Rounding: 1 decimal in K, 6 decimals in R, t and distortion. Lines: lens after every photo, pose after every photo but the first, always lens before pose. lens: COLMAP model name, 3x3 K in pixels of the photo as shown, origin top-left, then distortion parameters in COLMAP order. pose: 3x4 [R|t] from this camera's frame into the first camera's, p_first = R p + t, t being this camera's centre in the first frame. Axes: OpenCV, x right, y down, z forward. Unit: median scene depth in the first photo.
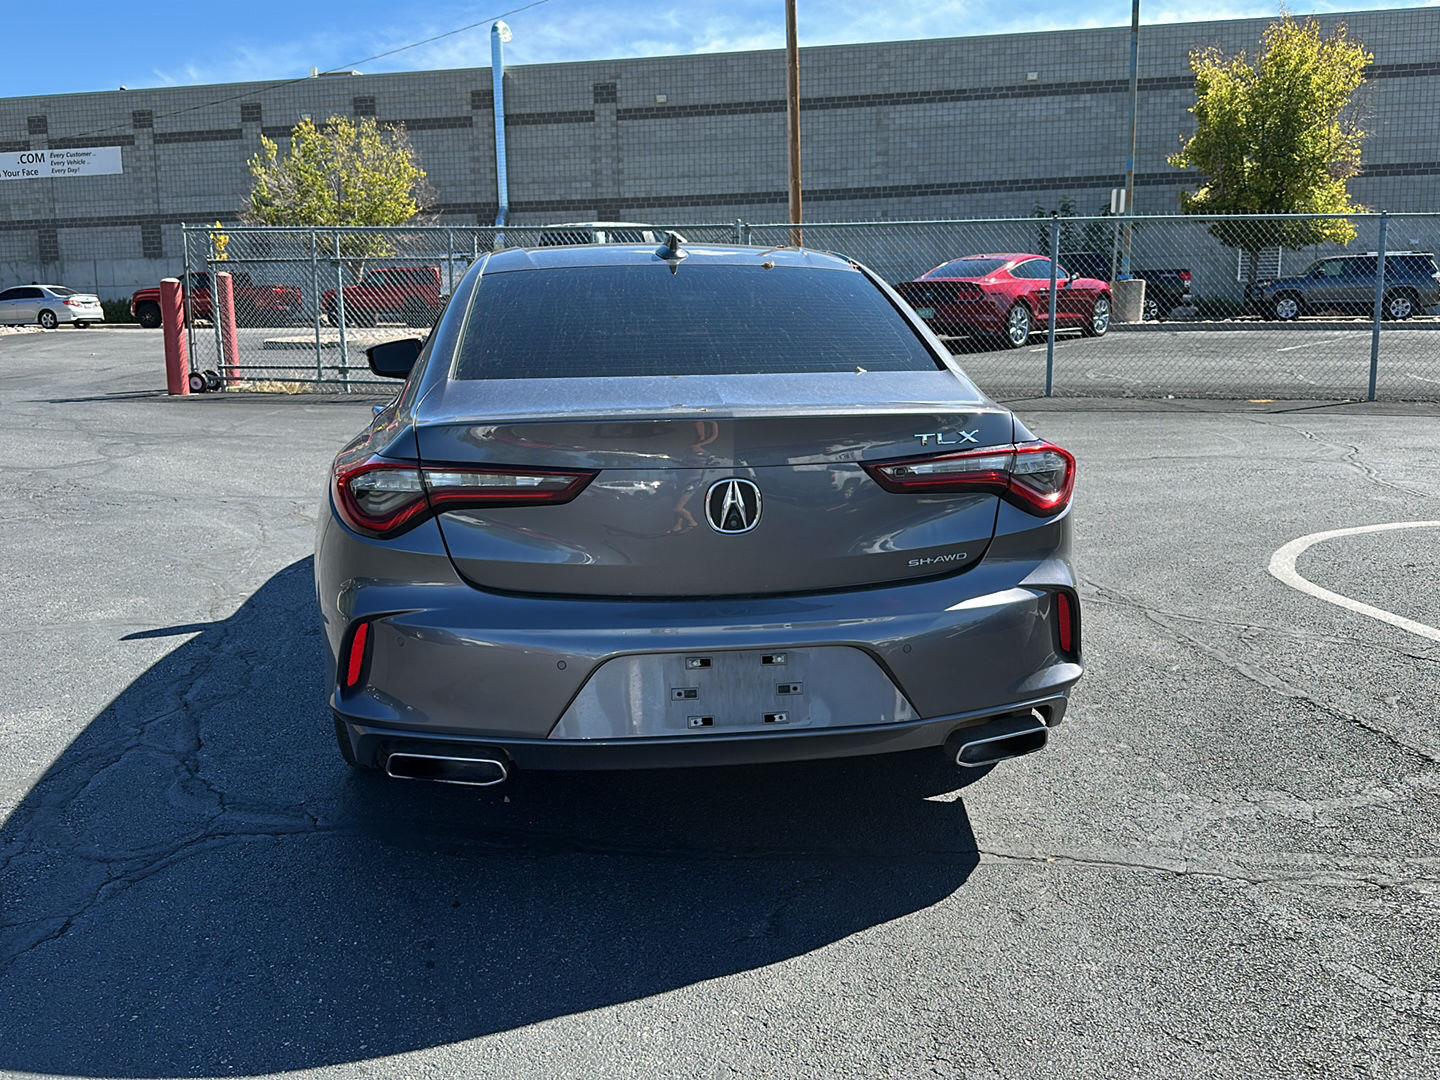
lens RADIAL K [[1282.0, 0, 724.5], [0, 1282.0, 544.1], [0, 0, 1]] dist [0.094281, -0.165345]
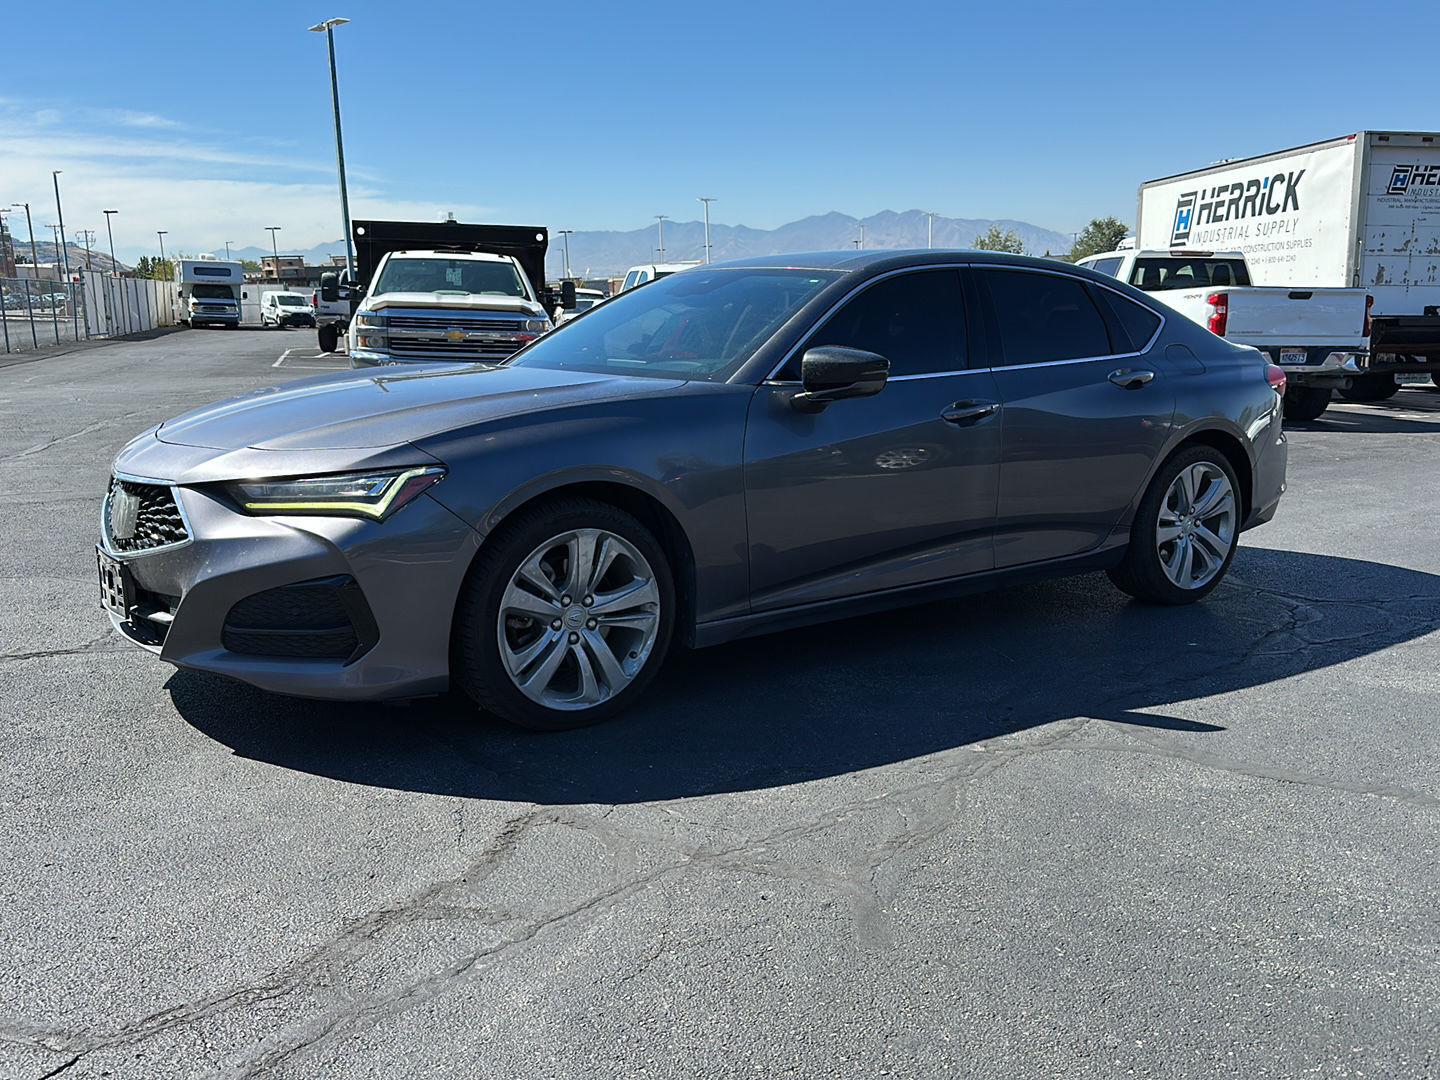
lens RADIAL K [[1275.2, 0, 724.2], [0, 1275.2, 548.0], [0, 0, 1]] dist [0.122488, -0.236220]
pose [[-0.477716, -0.153043, 0.865081, -0.129115], [0.172973, 0.949048, 0.263416, -0.037438], [-0.861318, 0.275474, -0.426903, 0.206405]]
